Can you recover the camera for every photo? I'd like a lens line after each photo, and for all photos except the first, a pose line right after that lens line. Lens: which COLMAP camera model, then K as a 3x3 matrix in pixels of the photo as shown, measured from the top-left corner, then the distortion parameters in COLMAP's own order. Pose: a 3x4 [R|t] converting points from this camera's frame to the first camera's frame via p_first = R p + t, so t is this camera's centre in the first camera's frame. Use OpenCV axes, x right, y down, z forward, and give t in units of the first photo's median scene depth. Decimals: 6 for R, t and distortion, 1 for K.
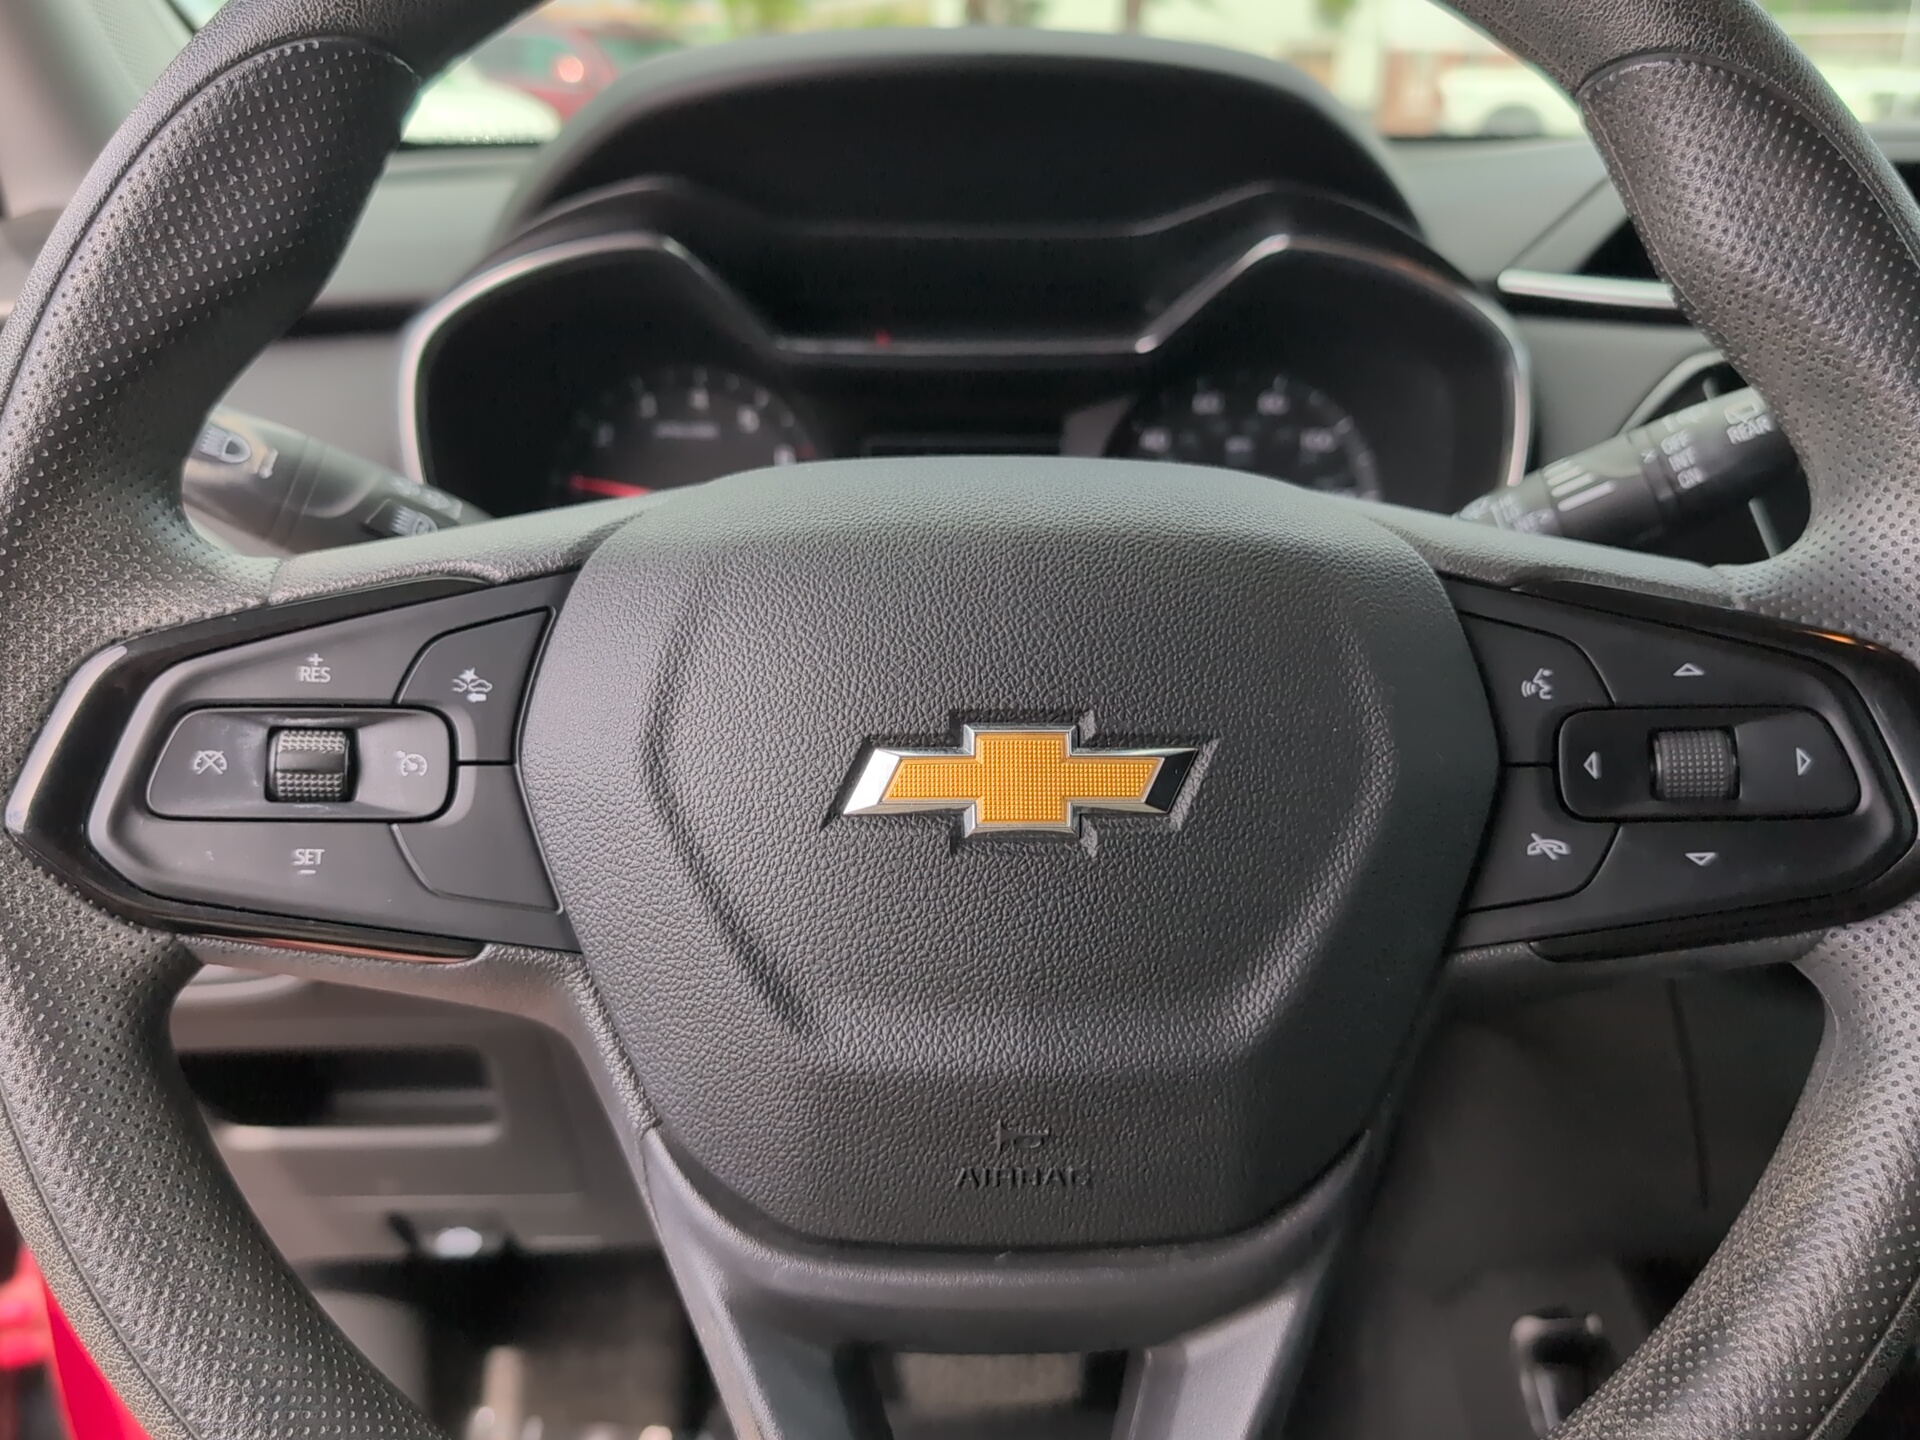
lens RADIAL K [[1650.8, 0, 953.3], [0, 1650.8, 724.7], [0, 0, 1]] dist [0.024026, -0.068416]
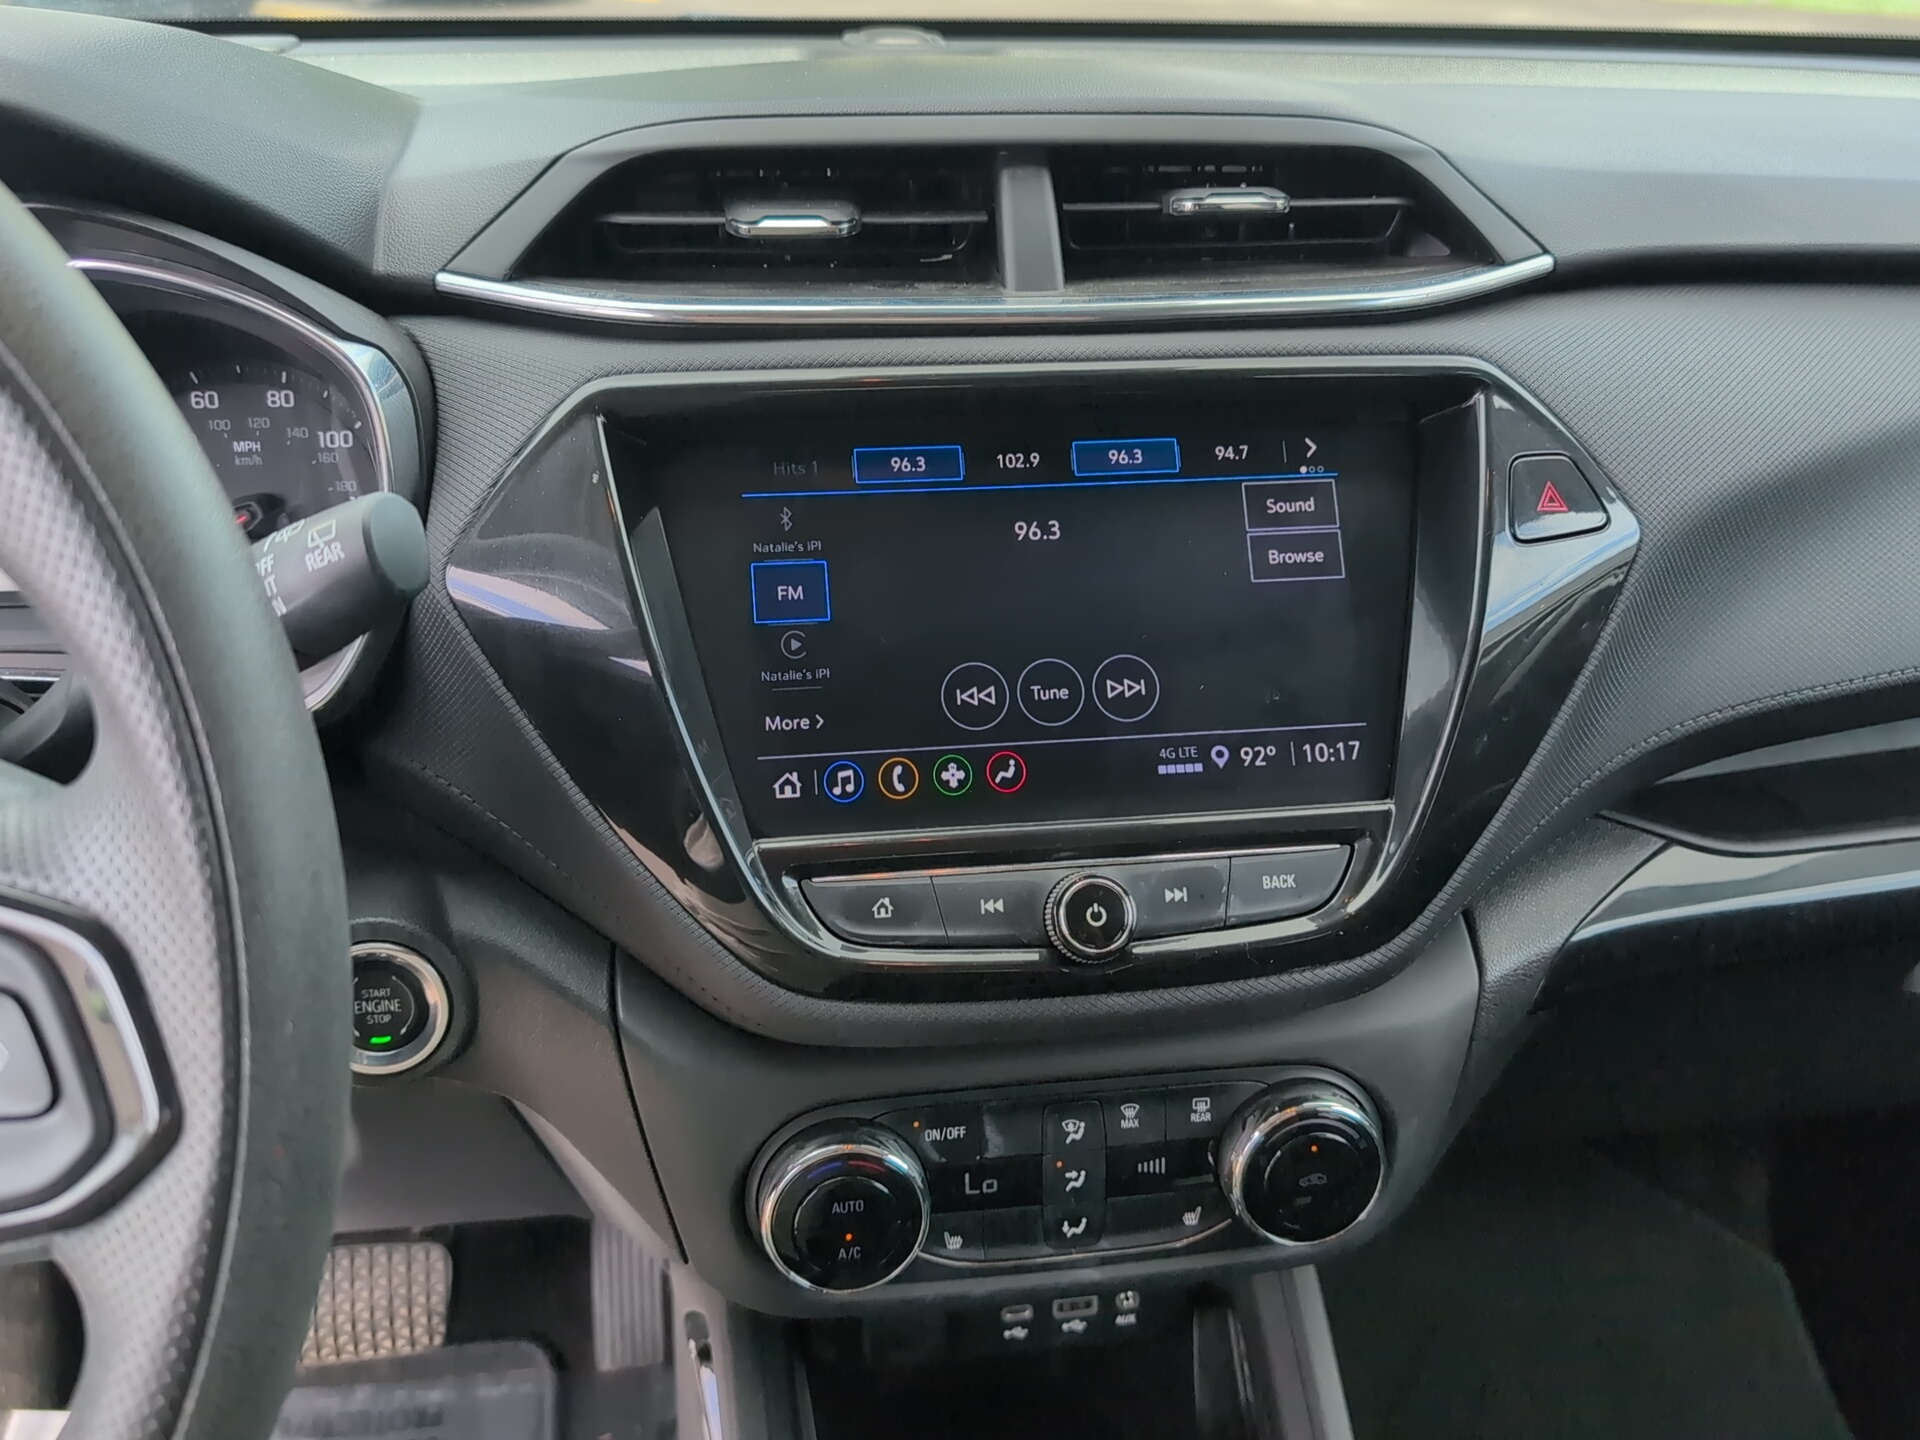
lens RADIAL K [[1650.8, 0, 959.0], [0, 1650.8, 713.3], [0, 0, 1]] dist [0.024026, -0.068416]
pose [[0.992483, -0.039507, 0.115829, 0.915038], [0.026025, 0.992946, 0.115678, -0.243041], [-0.119582, -0.111794, 0.986510, 0.109900]]
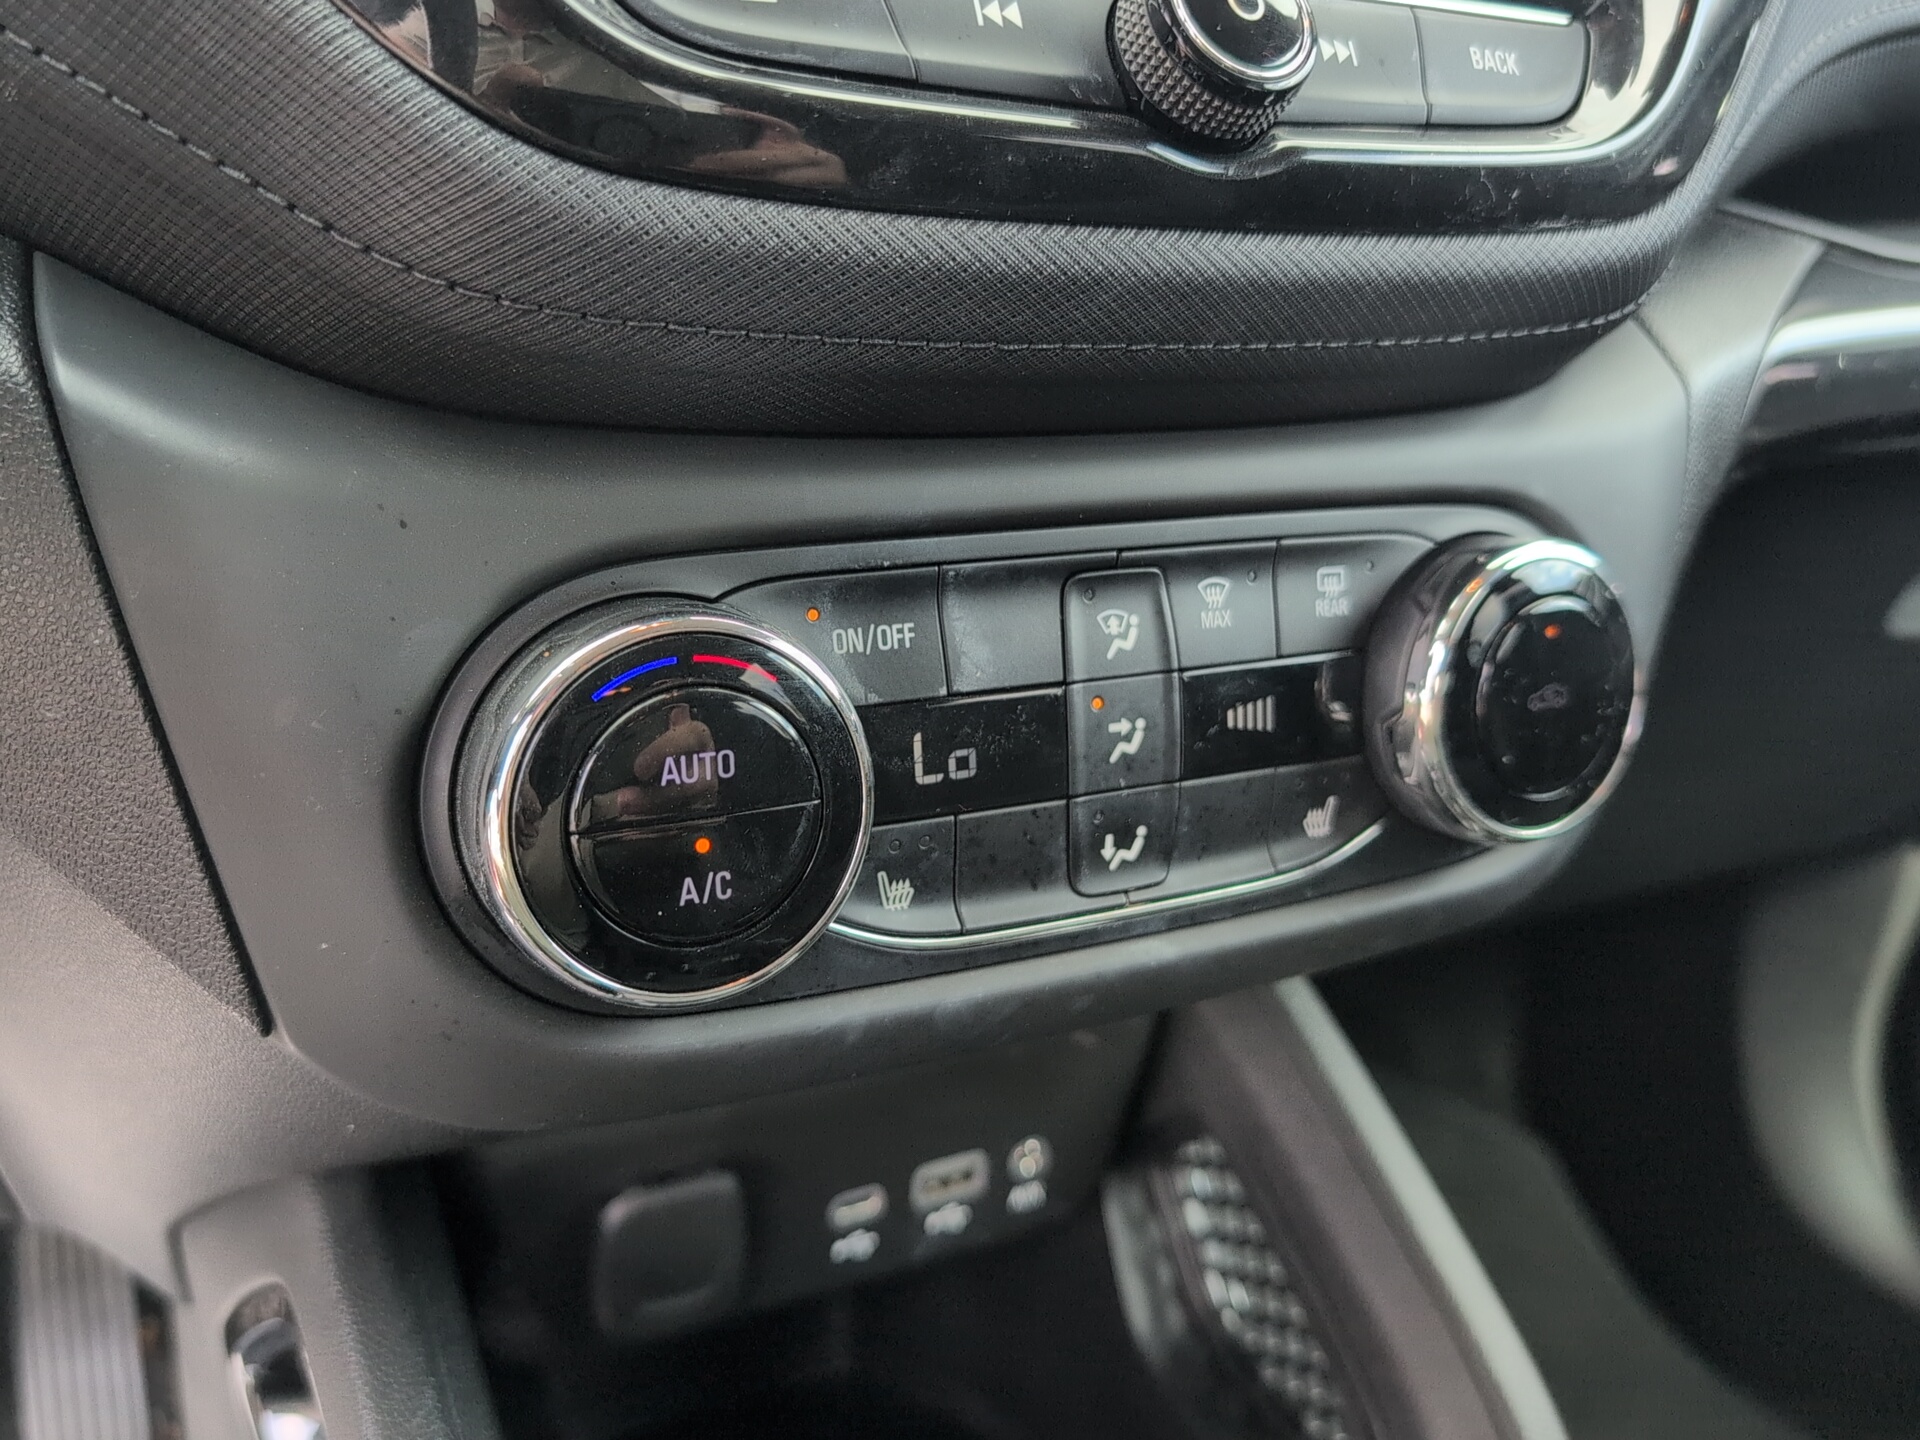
lens RADIAL K [[1650.8, 0, 957.4], [0, 1650.8, 708.4], [0, 0, 1]] dist [0.024026, -0.068416]
pose [[0.901765, -0.091911, 0.422341, 0.788148], [0.079720, 0.995733, 0.046479, 0.372158], [-0.424811, -0.008244, 0.905245, 1.006907]]
